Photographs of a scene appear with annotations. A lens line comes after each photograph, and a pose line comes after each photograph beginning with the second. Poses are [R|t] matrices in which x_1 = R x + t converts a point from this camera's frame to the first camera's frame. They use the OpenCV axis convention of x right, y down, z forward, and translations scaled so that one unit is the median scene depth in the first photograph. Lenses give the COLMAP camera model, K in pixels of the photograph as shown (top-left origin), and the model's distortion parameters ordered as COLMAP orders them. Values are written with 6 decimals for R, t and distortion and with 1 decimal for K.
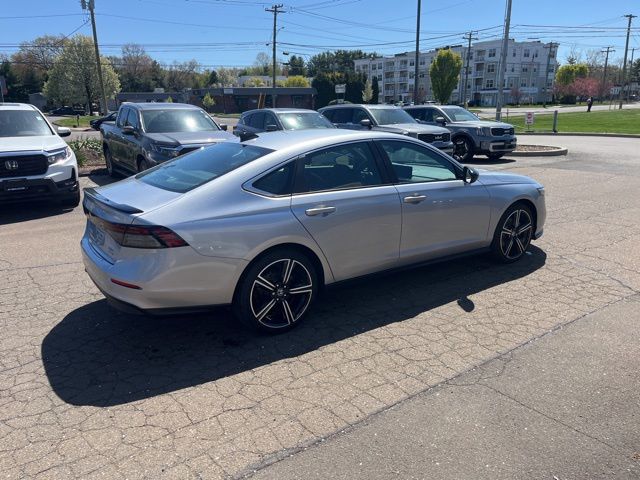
lens RADIAL K [[483.0, 0, 319.5], [0, 483.0, 242.6], [0, 0, 1]] dist [0.072318, -0.089740]
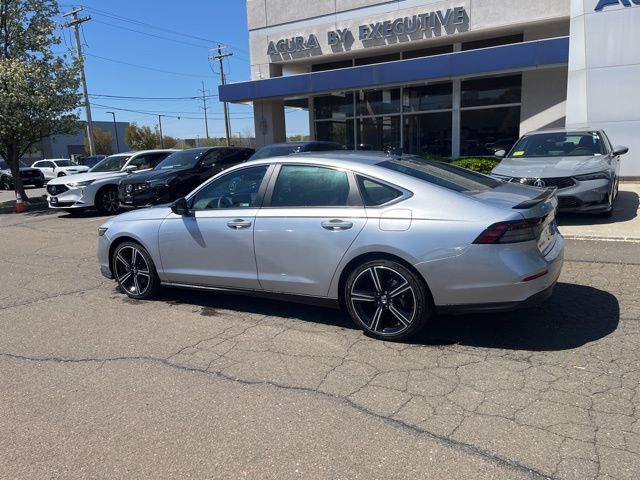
lens RADIAL K [[483.0, 0, 318.3], [0, 483.0, 242.5], [0, 0, 1]] dist [0.072318, -0.089740]
pose [[-0.420166, -0.135343, 0.897297, -0.708619], [0.300917, 0.912085, 0.278479, -0.258470], [-0.856101, 0.387019, -0.342500, 1.070014]]
